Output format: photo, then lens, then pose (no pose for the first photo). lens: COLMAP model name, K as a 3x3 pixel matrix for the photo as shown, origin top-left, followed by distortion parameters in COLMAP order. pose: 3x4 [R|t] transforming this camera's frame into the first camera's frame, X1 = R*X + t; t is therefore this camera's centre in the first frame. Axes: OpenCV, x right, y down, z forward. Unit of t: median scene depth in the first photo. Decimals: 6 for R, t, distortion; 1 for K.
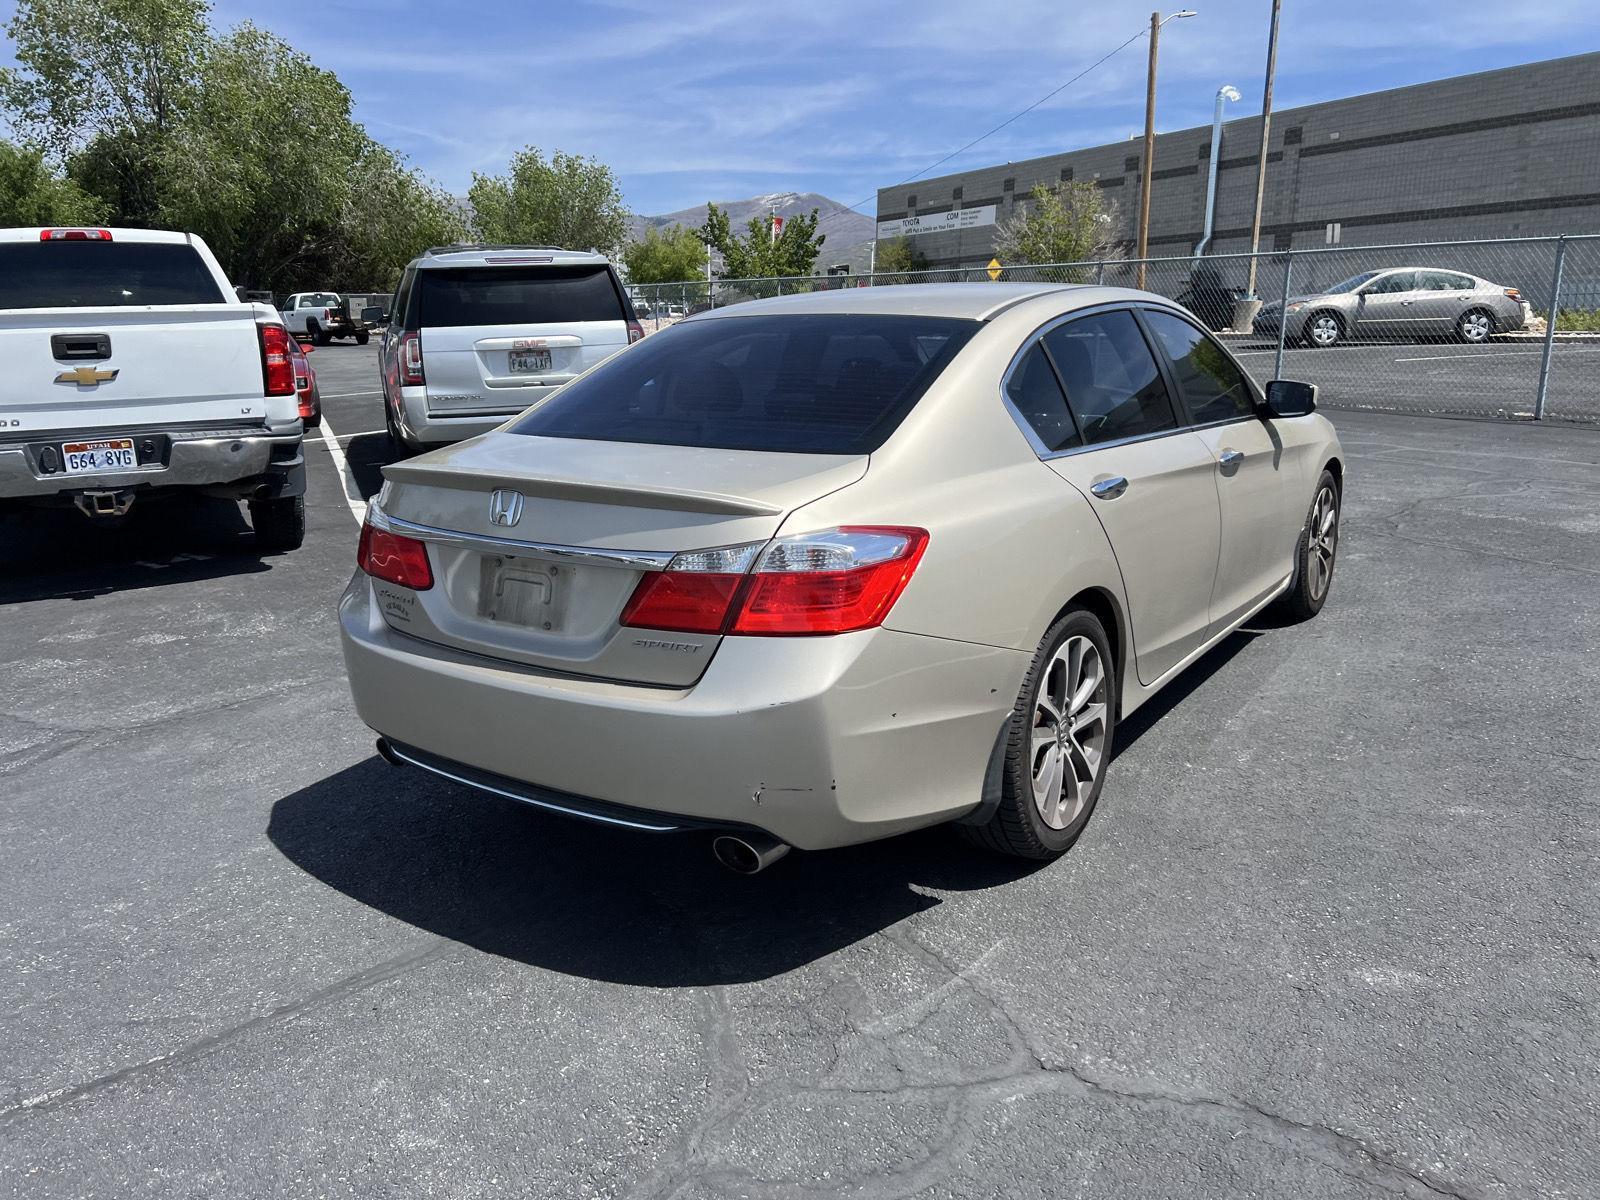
lens RADIAL K [[1206.9, 0, 806.3], [0, 1206.9, 590.4], [0, 0, 1]] dist [0.051124, -0.053883]
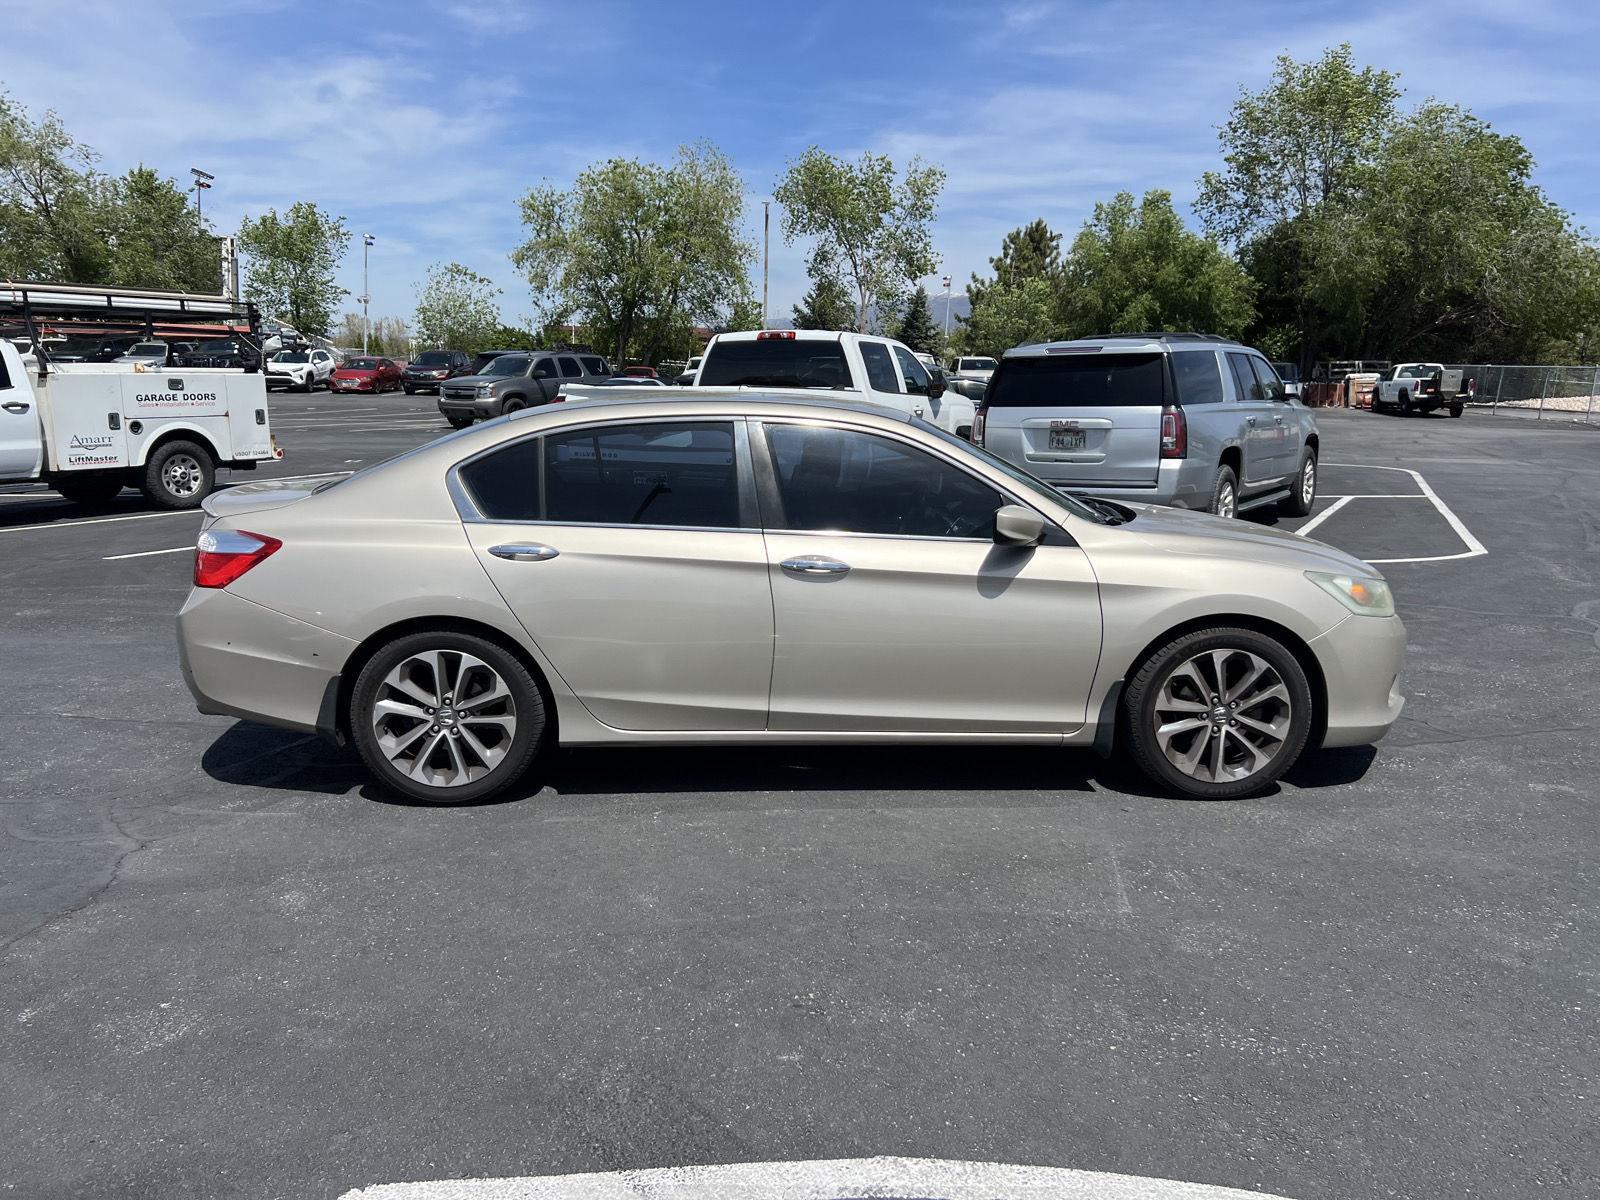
lens RADIAL K [[1206.9, 0, 801.6], [0, 1206.9, 585.7], [0, 0, 1]] dist [0.051124, -0.053883]
pose [[0.588911, 0.161899, -0.791816, 0.527905], [-0.205002, 0.977612, 0.047418, -0.062372], [0.781766, 0.134399, 0.608916, 0.158627]]
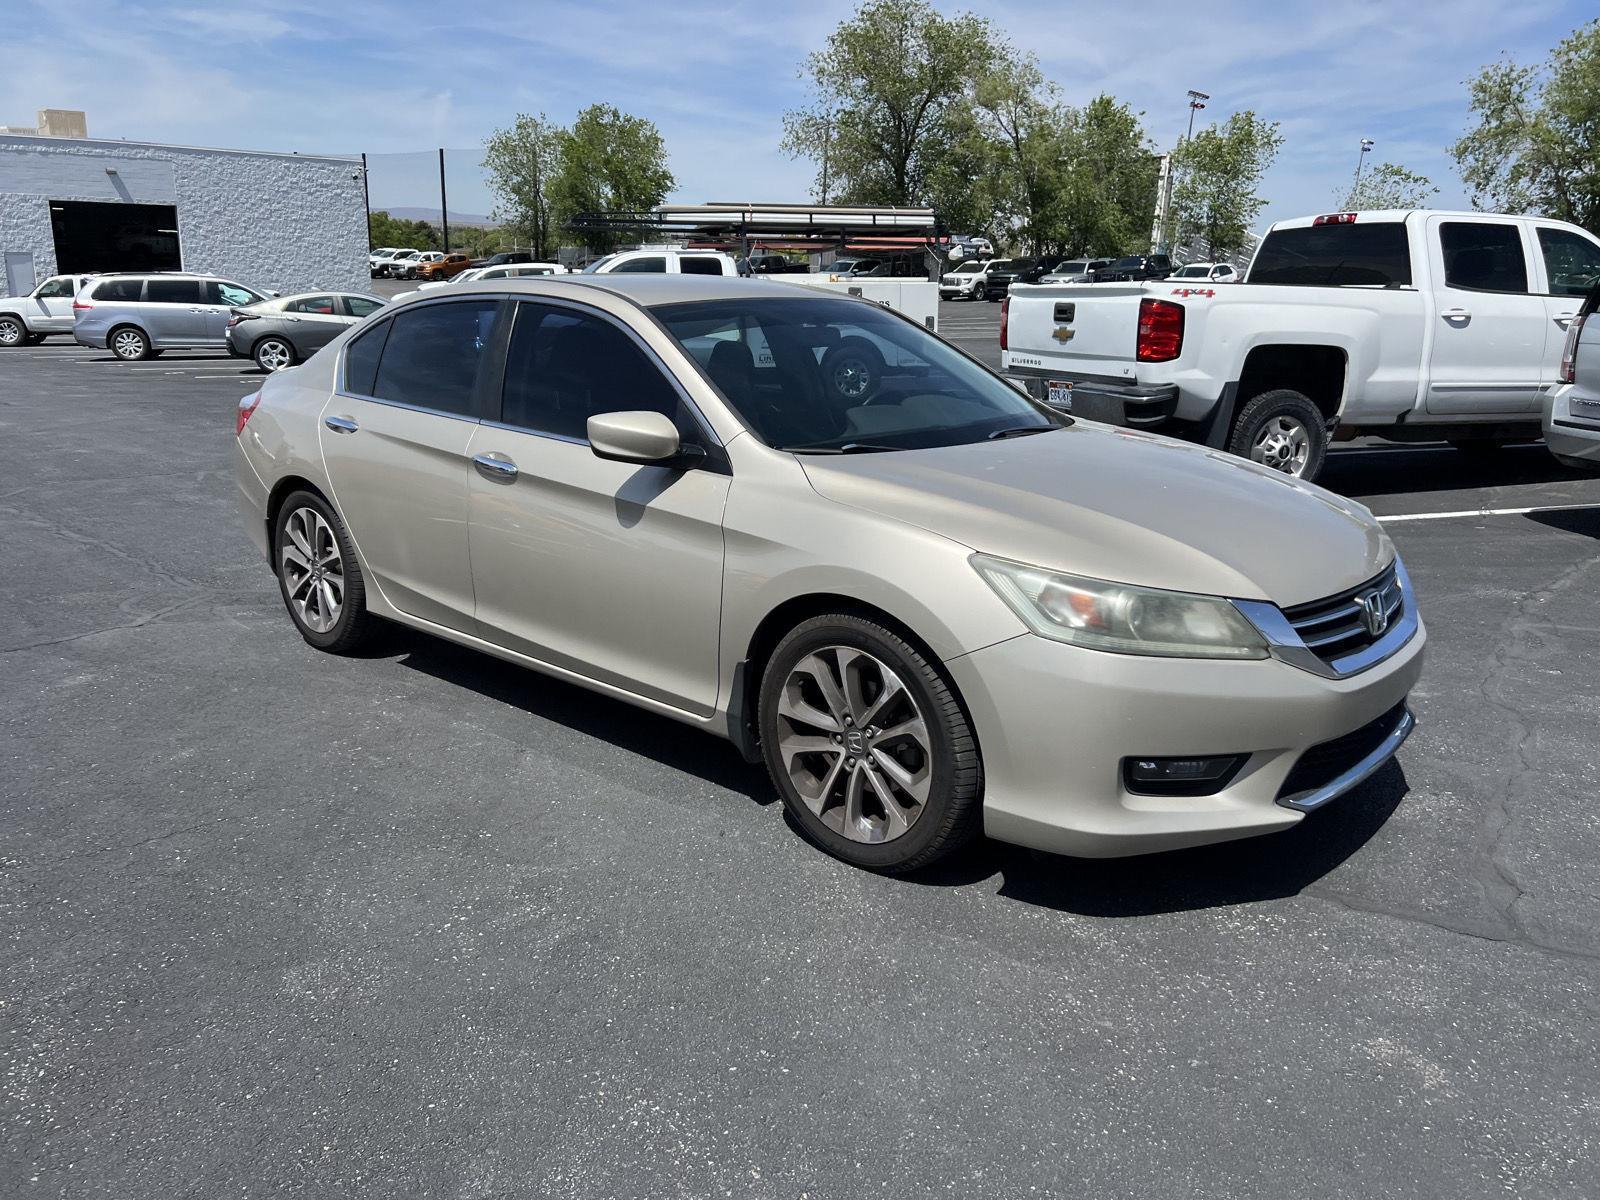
lens RADIAL K [[1206.9, 0, 801.1], [0, 1206.9, 575.7], [0, 0, 1]] dist [0.051124, -0.053883]
pose [[-0.136218, 0.248305, -0.959056, 0.556072], [-0.231135, 0.933398, 0.274491, -0.152469], [0.963339, 0.259062, -0.069753, 0.590021]]
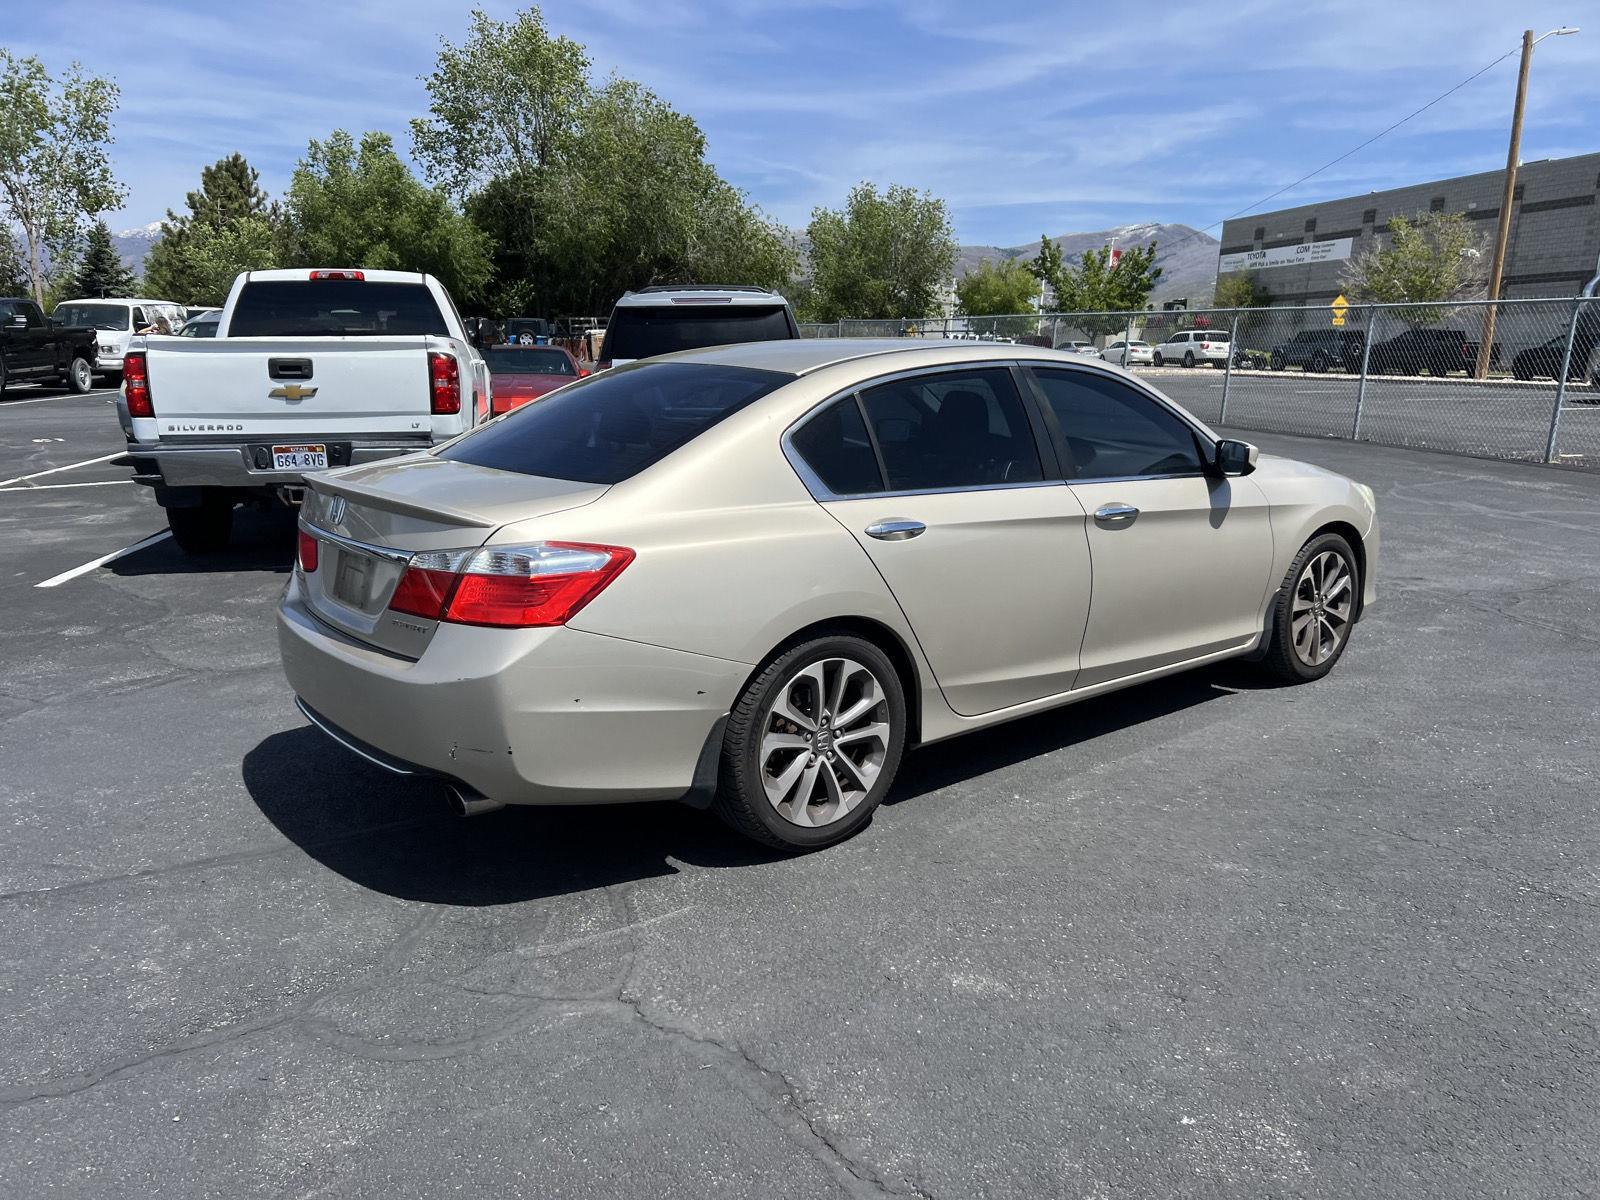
lens RADIAL K [[1206.9, 0, 804.9], [0, 1206.9, 608.6], [0, 0, 1]] dist [0.051124, -0.053883]
pose [[0.960991, 0.083250, -0.263754, 0.167688], [-0.085855, 0.996306, 0.001655, -0.002706], [0.262917, 0.021054, 0.964589, -0.030910]]
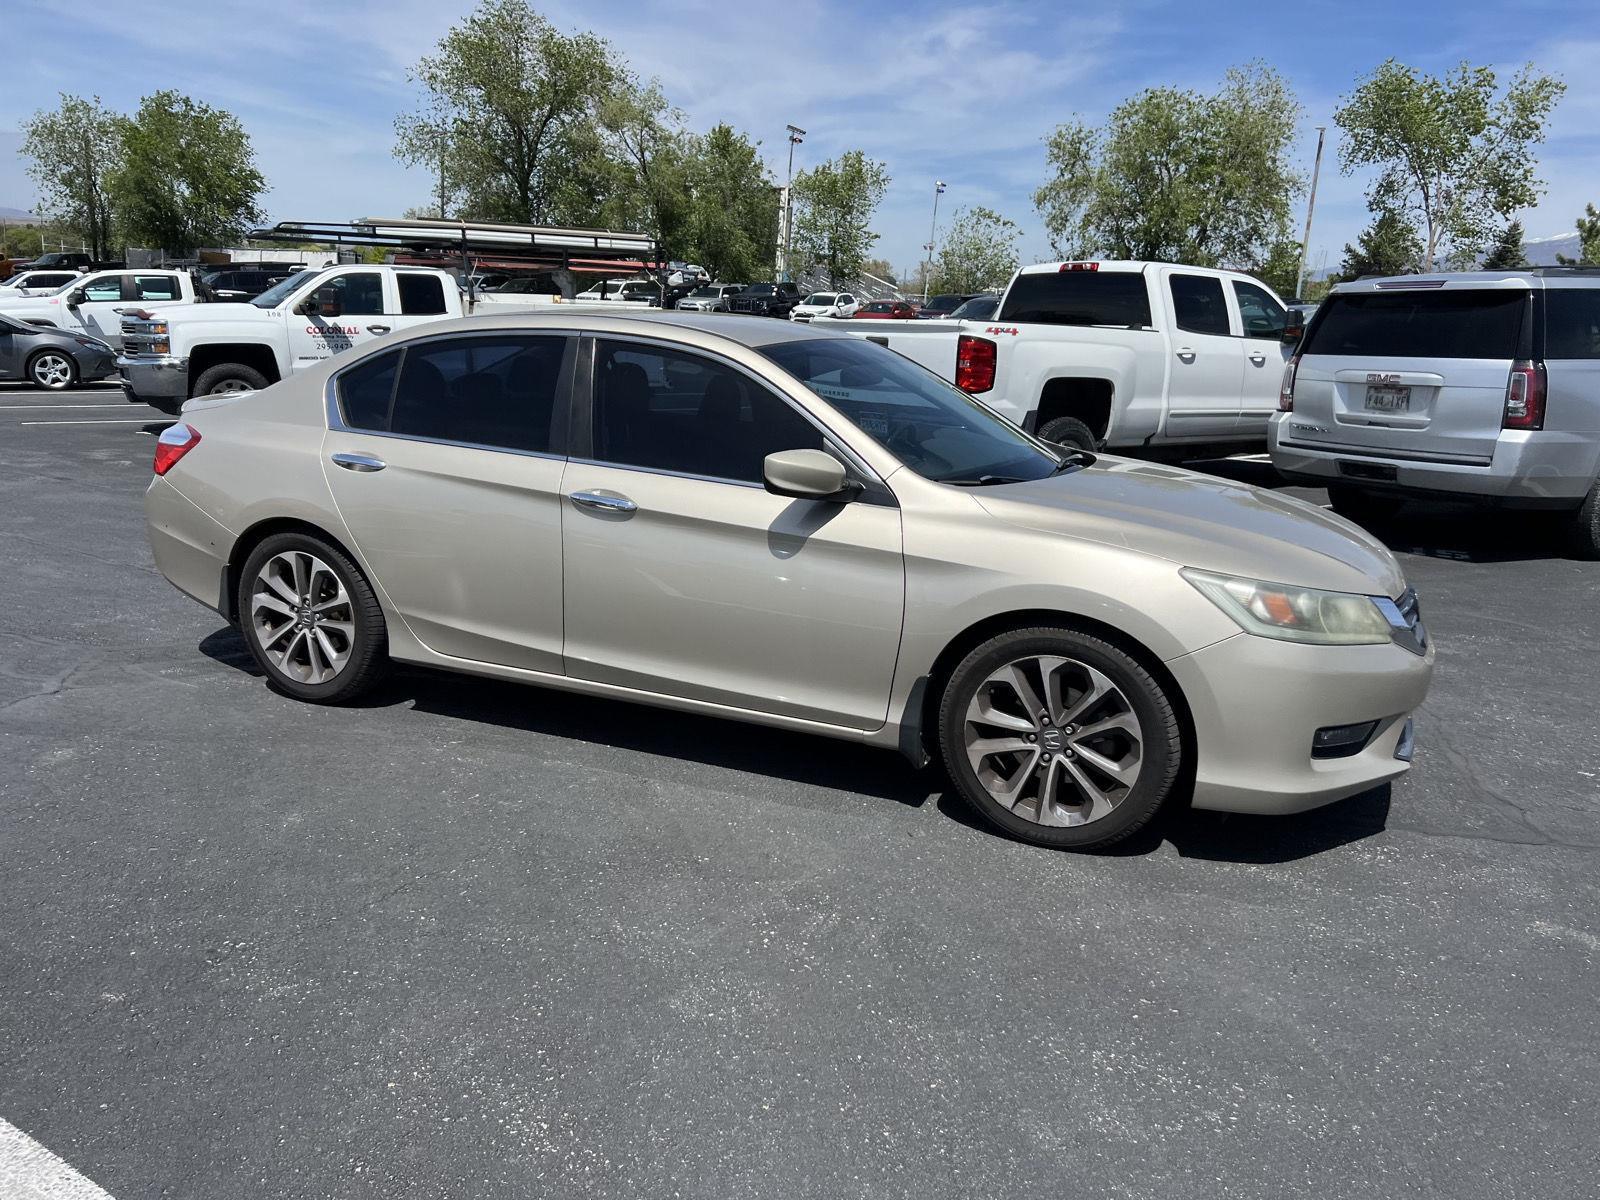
lens RADIAL K [[1206.9, 0, 800.2], [0, 1206.9, 601.1], [0, 0, 1]] dist [0.051124, -0.053883]
pose [[0.176207, 0.251919, -0.951571, 0.581647], [-0.258918, 0.944518, 0.202107, -0.119117], [0.949691, 0.210766, 0.231657, 0.423177]]
